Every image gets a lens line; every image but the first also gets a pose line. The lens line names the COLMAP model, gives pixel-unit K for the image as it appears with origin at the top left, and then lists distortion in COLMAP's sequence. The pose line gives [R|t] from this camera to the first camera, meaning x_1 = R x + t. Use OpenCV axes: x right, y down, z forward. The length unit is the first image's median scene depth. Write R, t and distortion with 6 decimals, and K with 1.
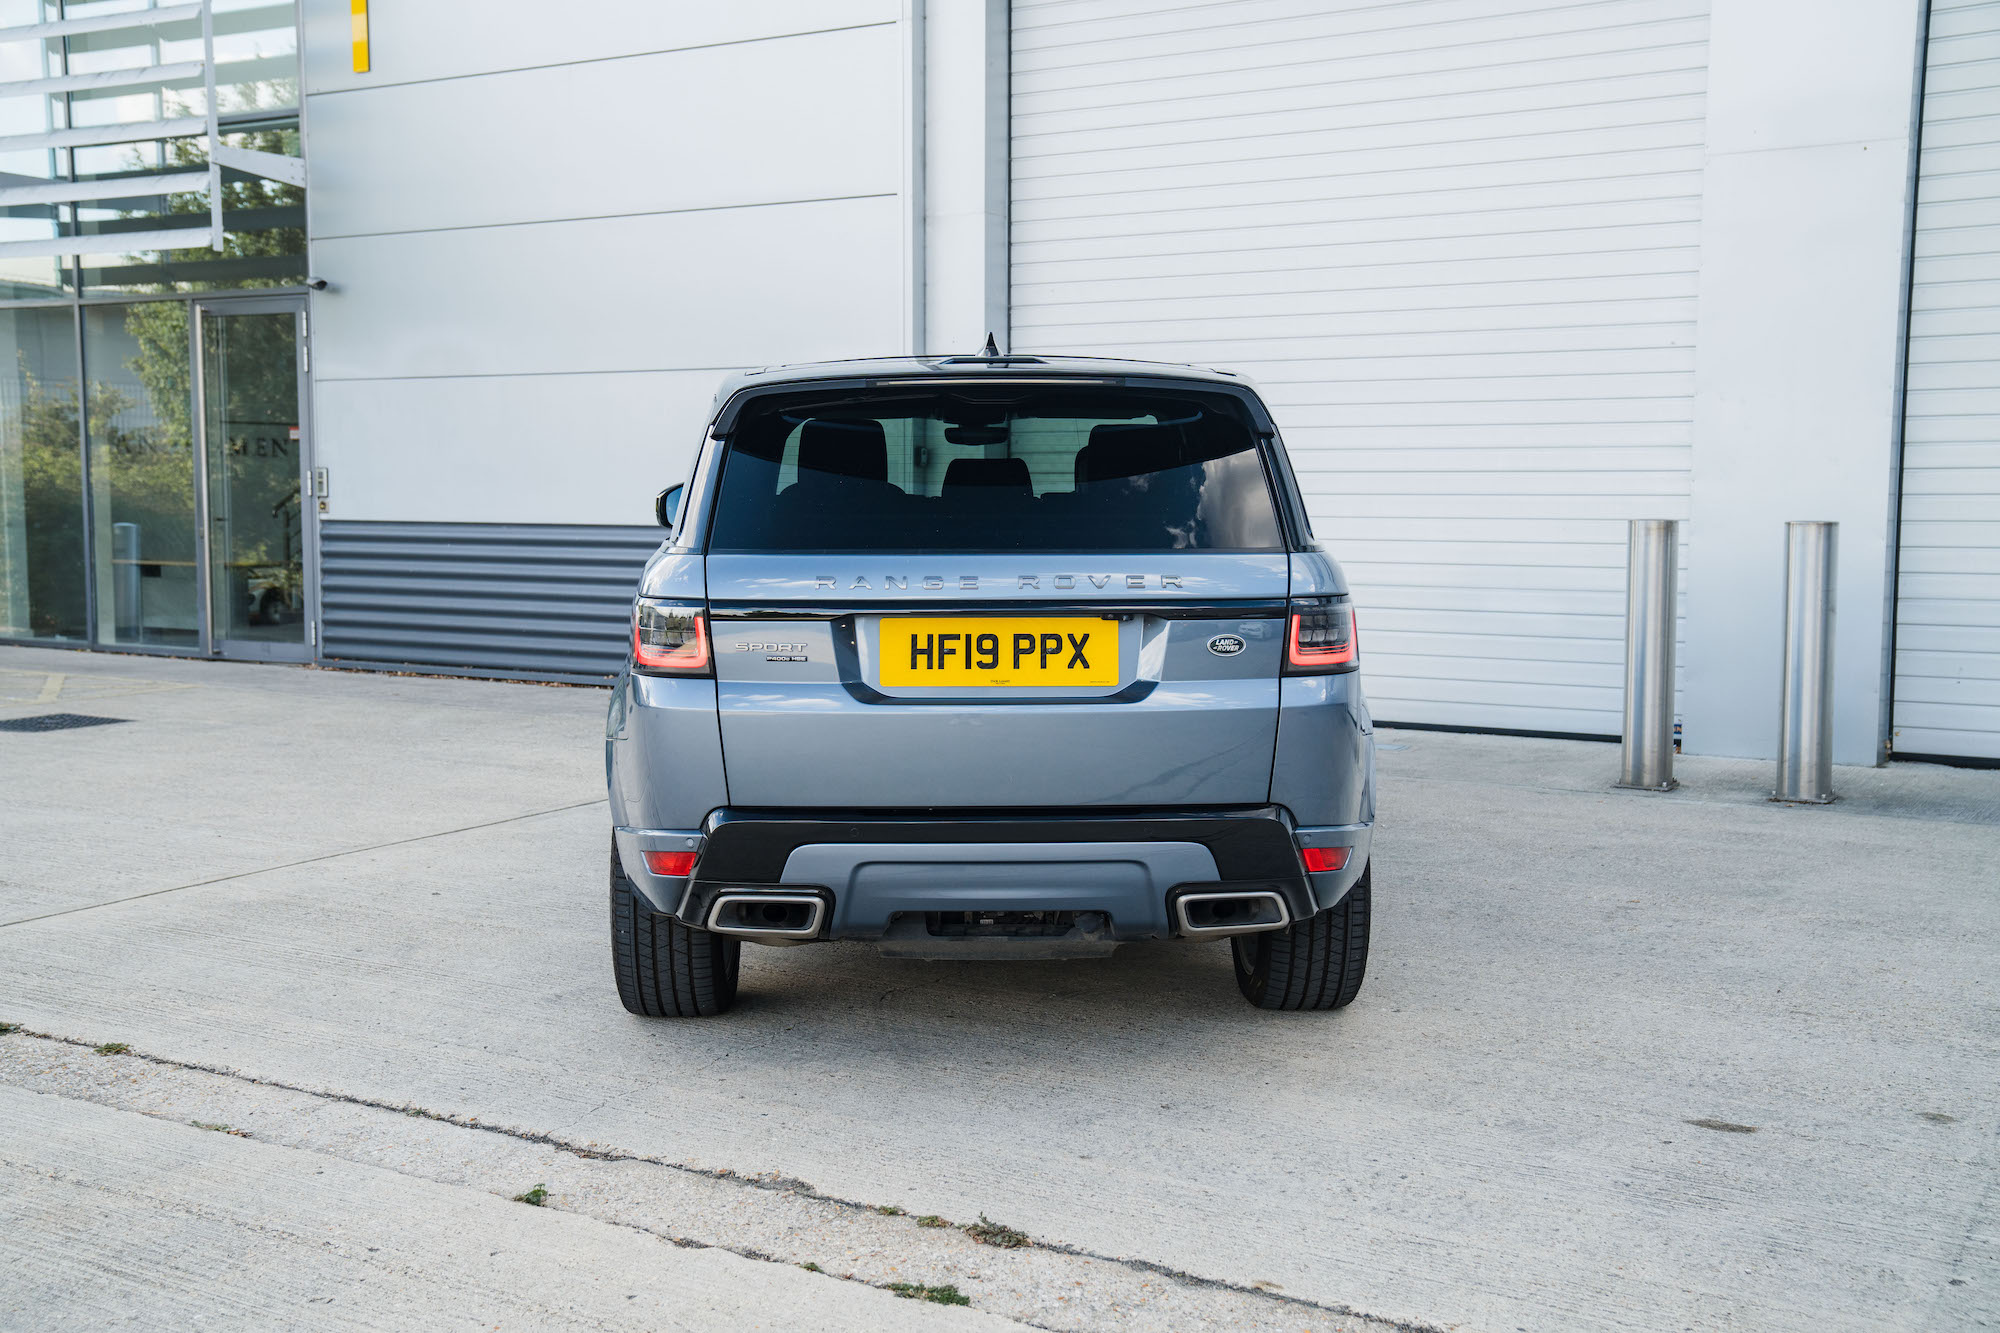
lens RADIAL K [[2144.1, 0, 1000.0], [0, 2144.1, 666.5], [0, 0, 1]] dist [0.045243, 0.045505]
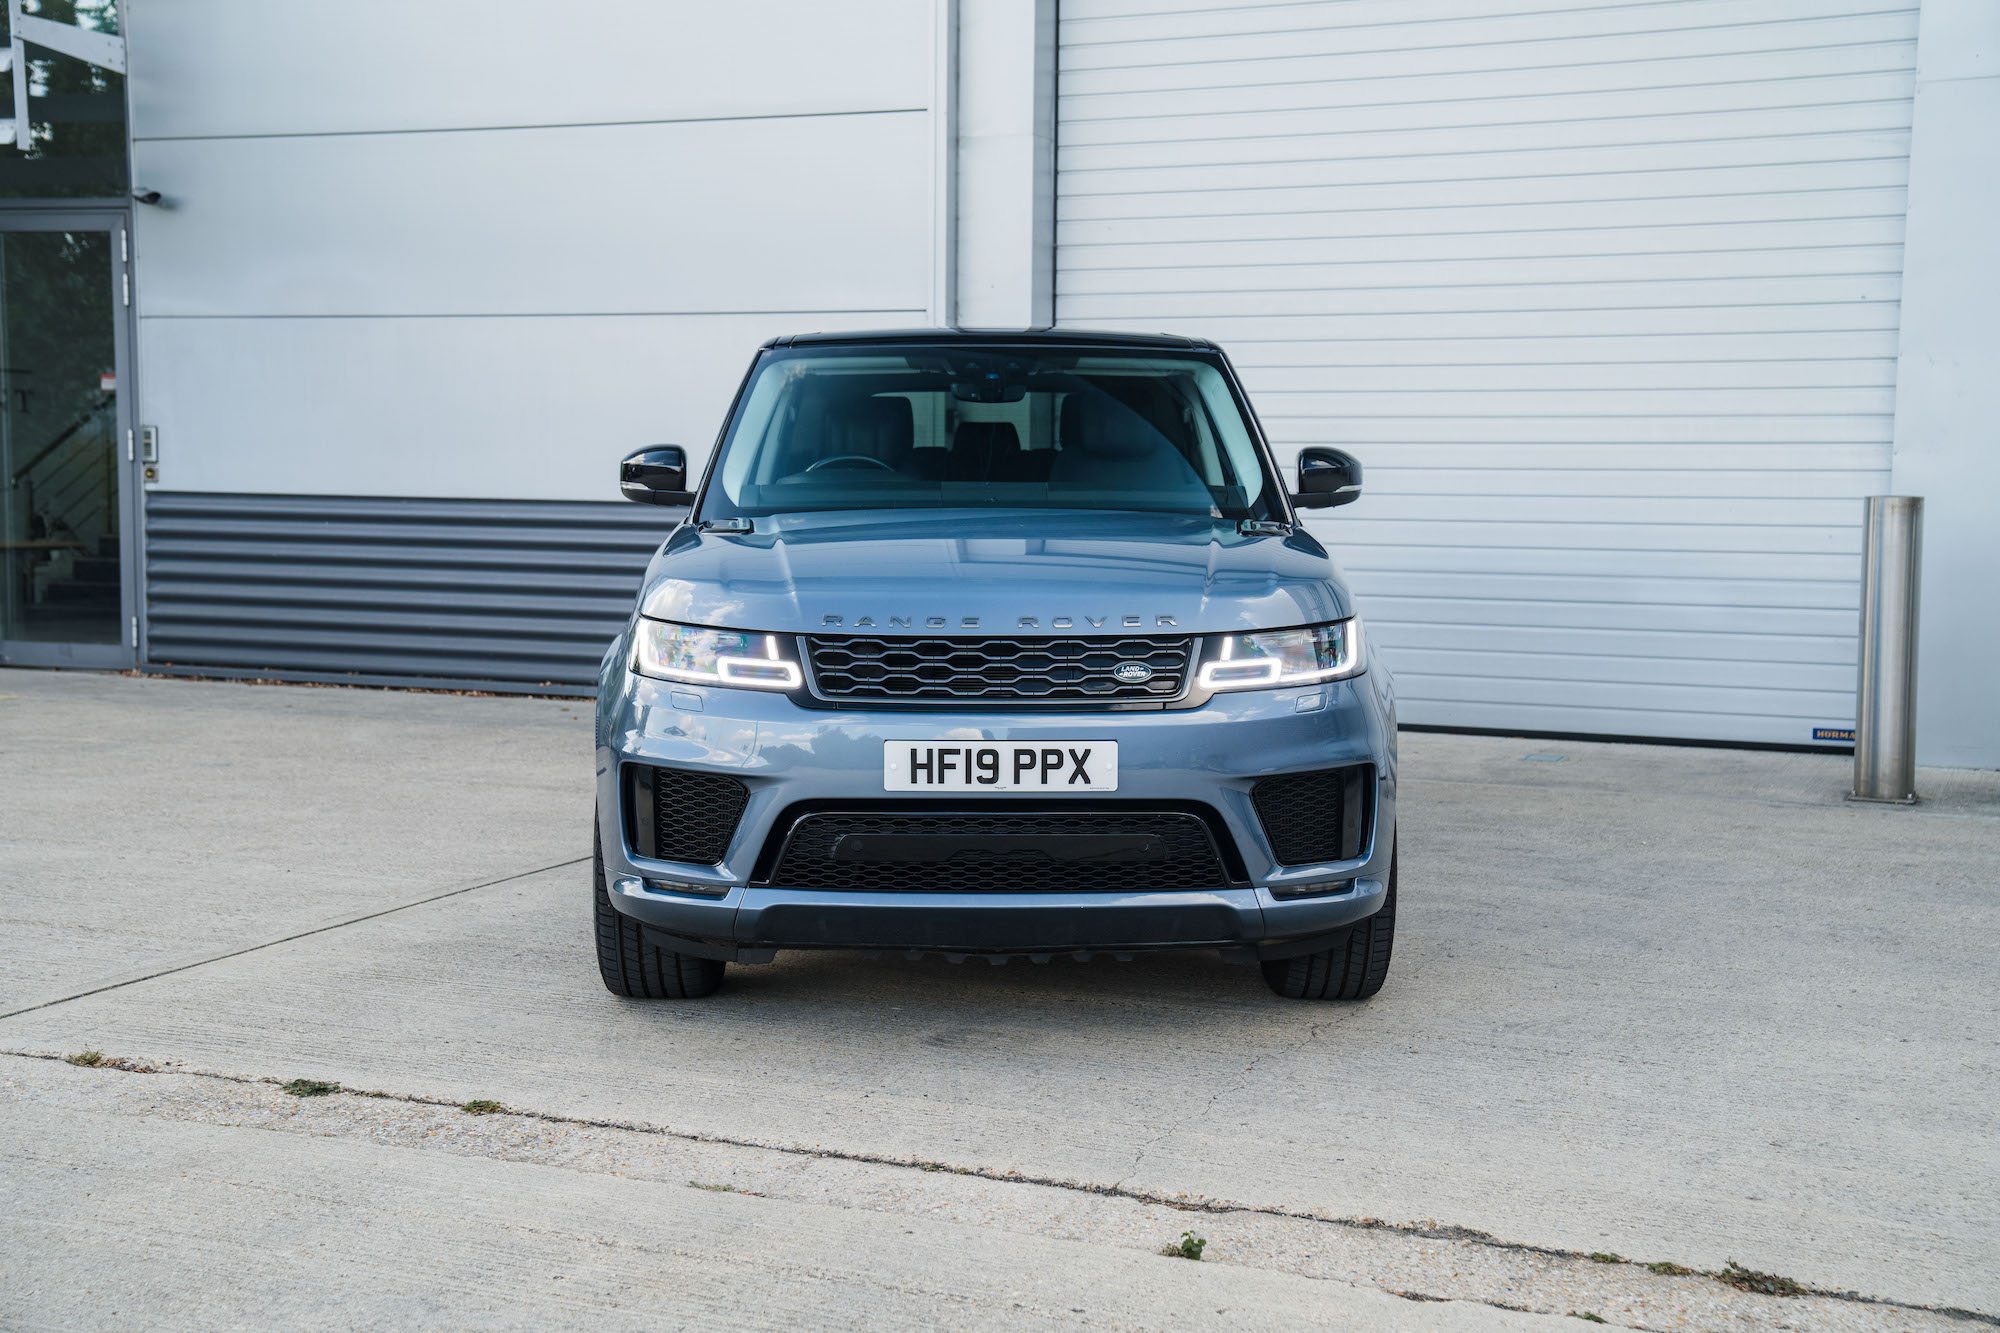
lens RADIAL K [[2567.8, 0, 1004.8], [0, 2567.8, 678.6], [0, 0, 1]] dist [0.092619, 0.303949]
pose [[0.990902, -0.002305, 0.134568, -0.136657], [0.002650, 0.999994, -0.002380, 0.005508], [-0.134562, 0.002715, 0.990901, -0.007208]]
